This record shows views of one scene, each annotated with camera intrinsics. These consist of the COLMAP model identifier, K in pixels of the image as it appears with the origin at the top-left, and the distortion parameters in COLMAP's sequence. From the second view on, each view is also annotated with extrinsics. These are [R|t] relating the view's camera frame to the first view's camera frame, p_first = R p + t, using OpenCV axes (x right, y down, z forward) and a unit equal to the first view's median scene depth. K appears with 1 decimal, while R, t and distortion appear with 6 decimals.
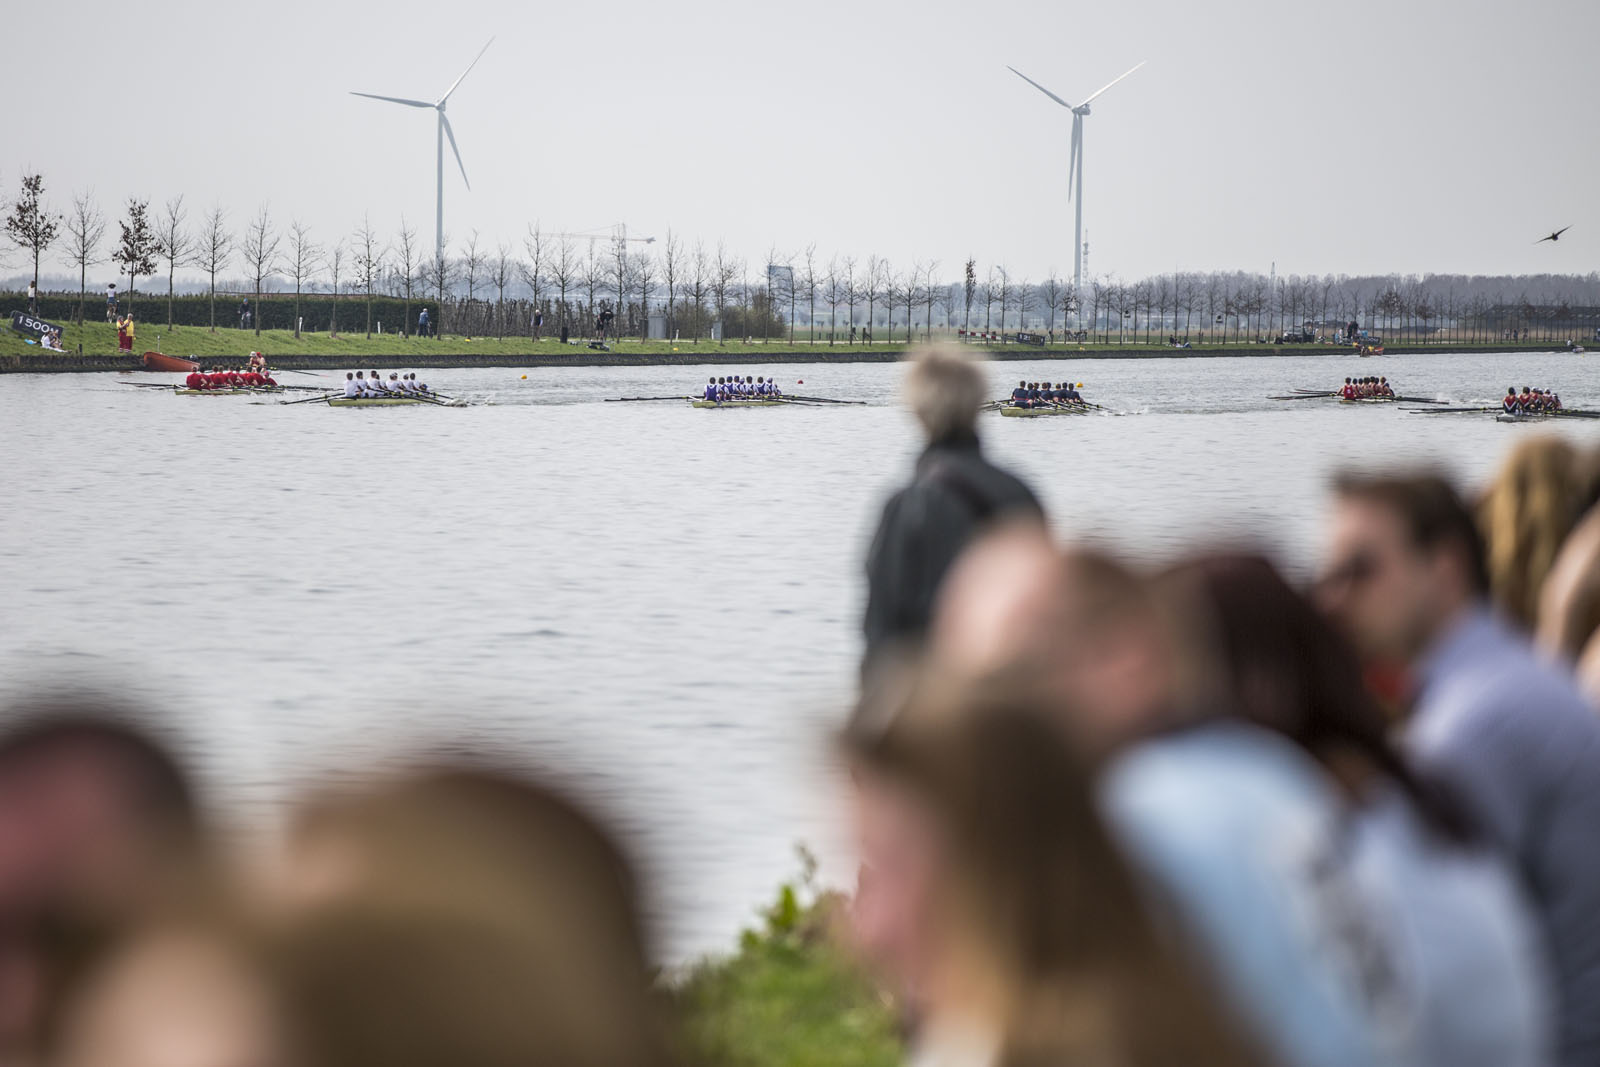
lens RADIAL K [[9224.2, 0, 800.2], [0, 9224.2, 533.3], [0, 0, 1]] dist [0.151311, 0.000000]
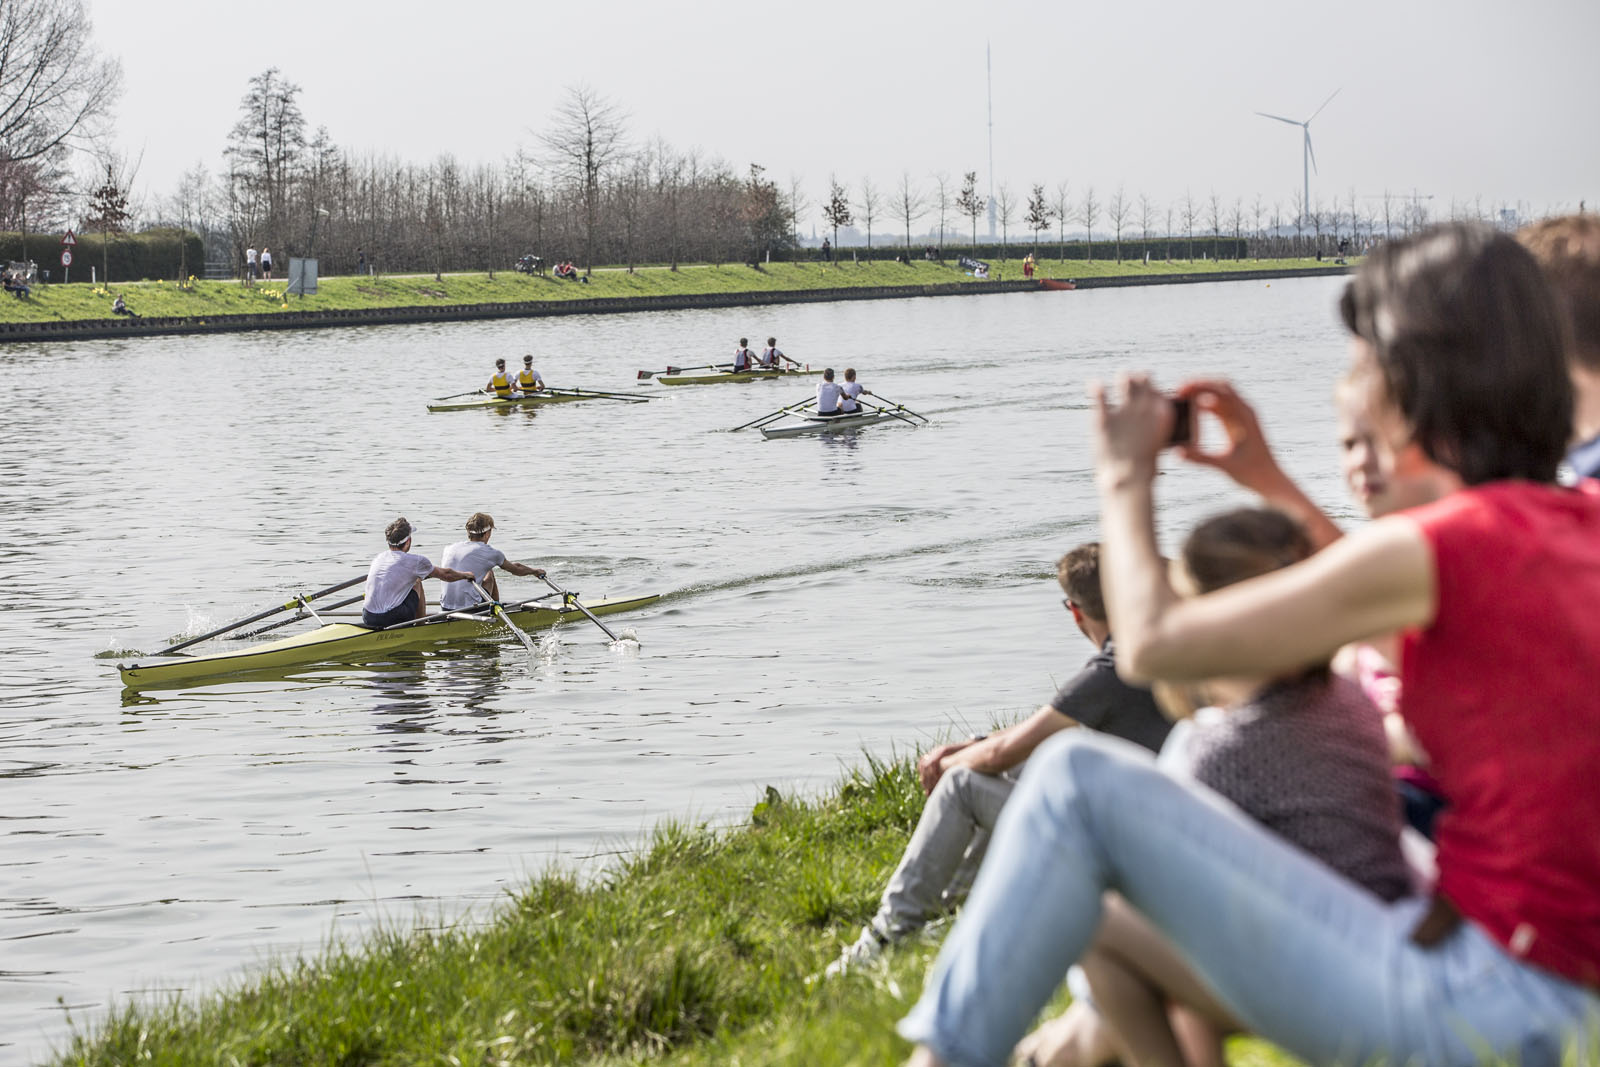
lens RADIAL K [[5025.8, 0, 799.5], [0, 5025.8, 533.3], [0, 0, 1]] dist [0.056083, 0.000000]
pose [[0.988084, -0.031825, -0.150587, 0.018585], [0.036690, 0.998887, 0.029641, -0.002302], [0.149476, -0.034813, 0.988152, 0.111816]]
